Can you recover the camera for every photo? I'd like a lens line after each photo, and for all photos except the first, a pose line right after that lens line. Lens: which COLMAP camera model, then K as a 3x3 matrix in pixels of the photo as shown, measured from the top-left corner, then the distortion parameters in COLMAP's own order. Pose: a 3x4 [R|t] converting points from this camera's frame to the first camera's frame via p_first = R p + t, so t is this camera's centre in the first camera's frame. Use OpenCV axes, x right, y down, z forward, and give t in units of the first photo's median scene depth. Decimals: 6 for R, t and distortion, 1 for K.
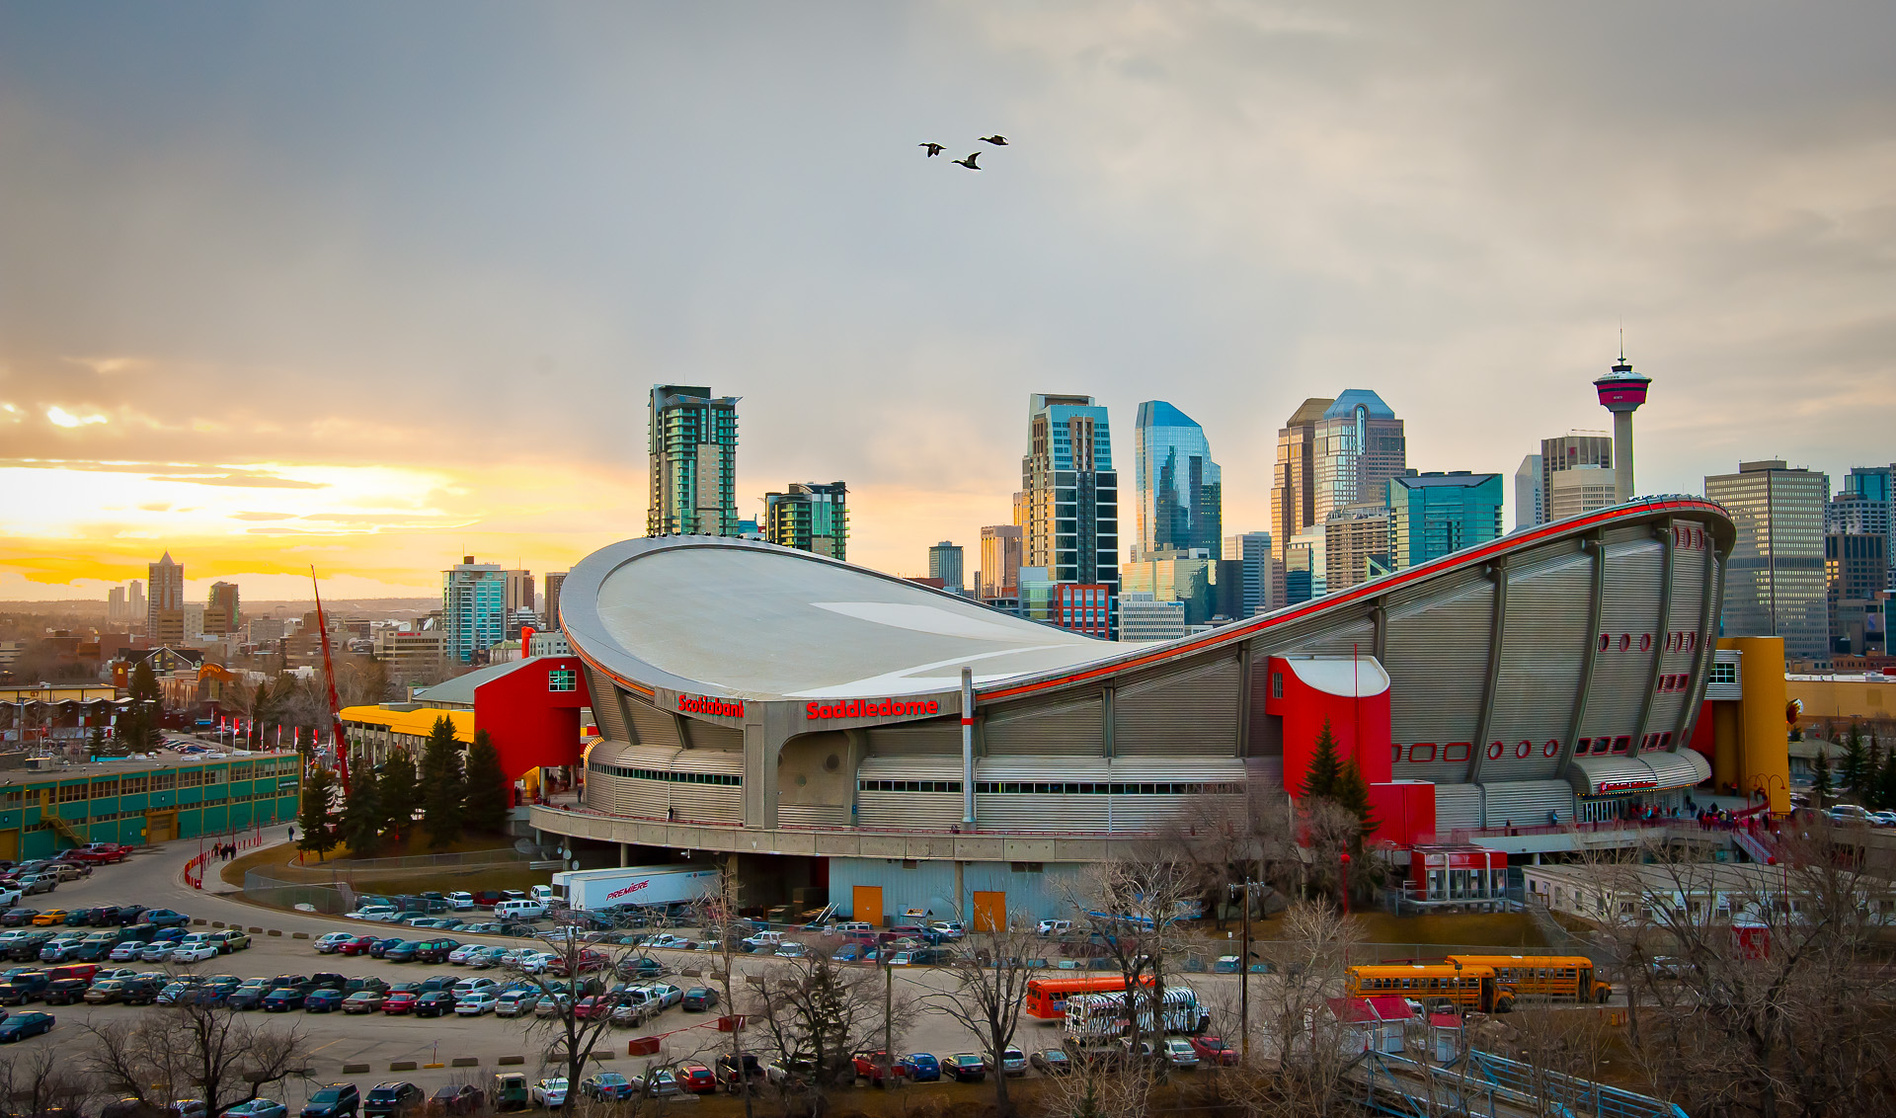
lens RADIAL K [[2504.5, 0, 947.9], [0, 2504.5, 546.1], [0, 0, 1]] dist [0.148005, 0.000000]
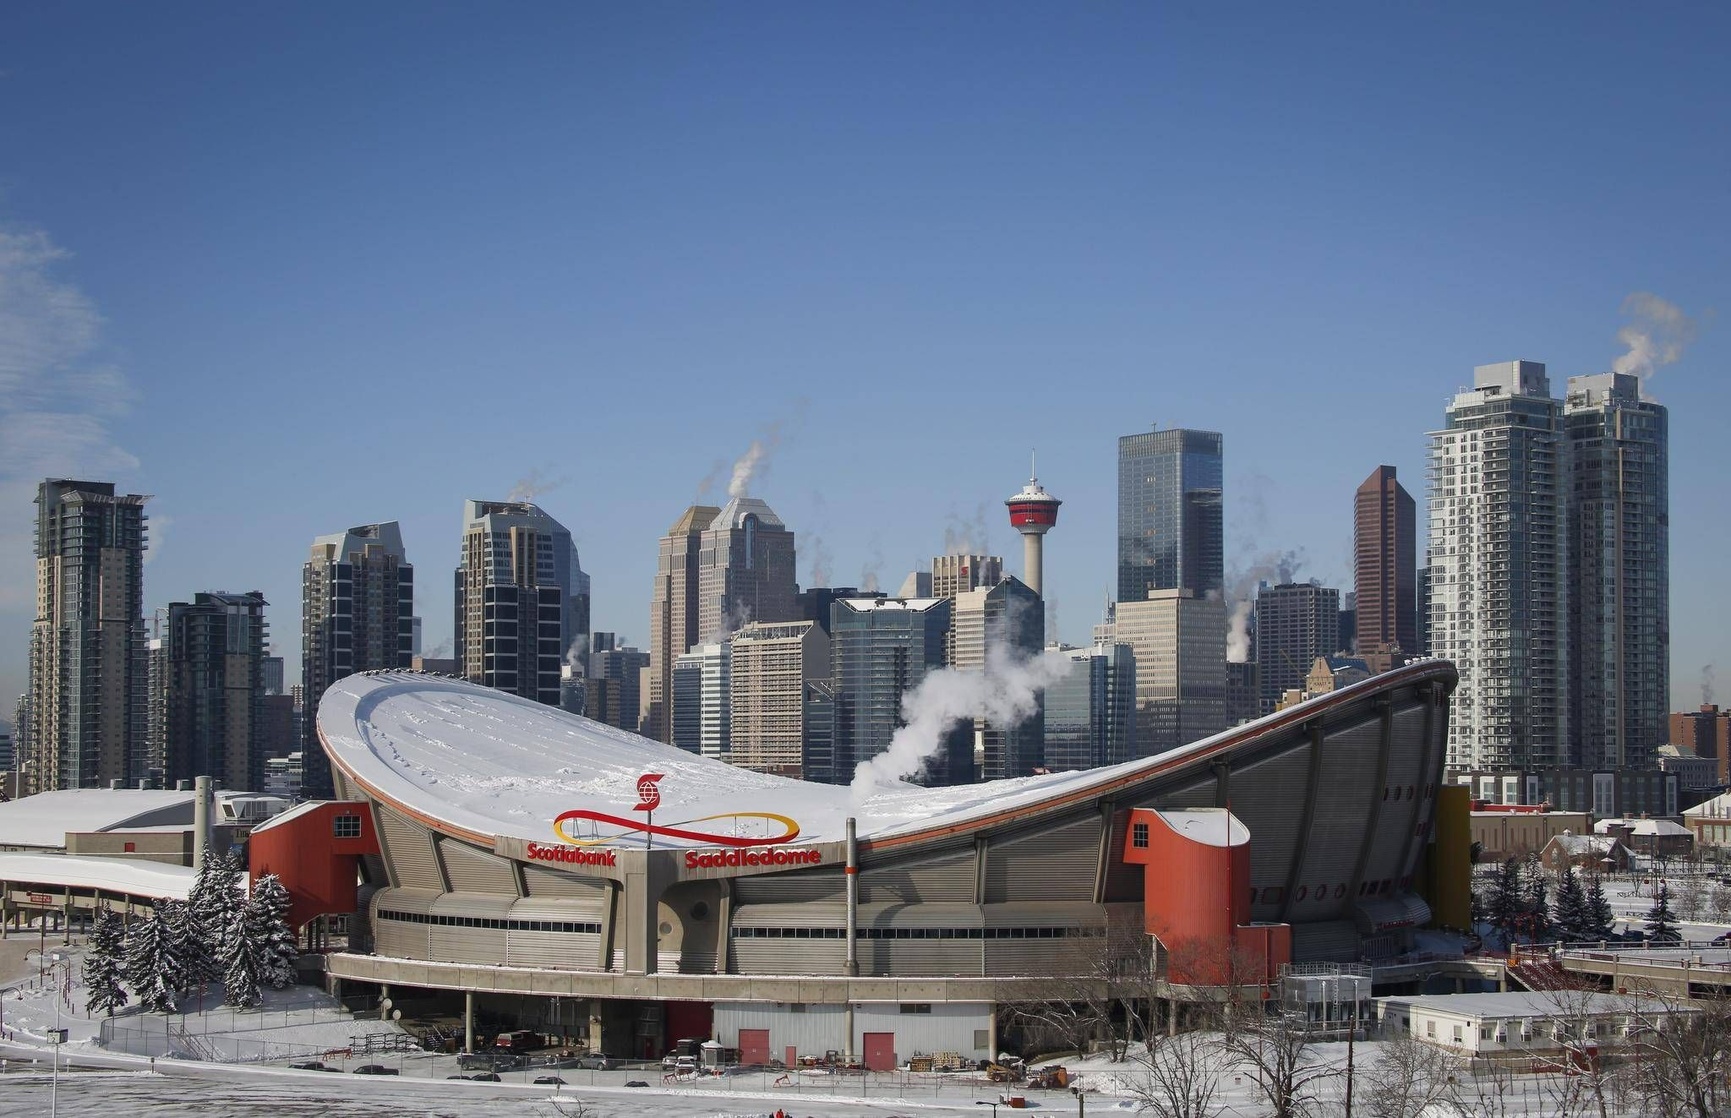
lens RADIAL K [[2797.7, 0, 868.1], [0, 2797.7, 565.4], [0, 0, 1]] dist [0.050334, 0.000000]
pose [[0.972159, 0.022674, 0.233221, -0.237942], [-0.015180, 0.999311, -0.033879, -0.016268], [-0.233829, 0.029395, 0.971833, -0.129613]]
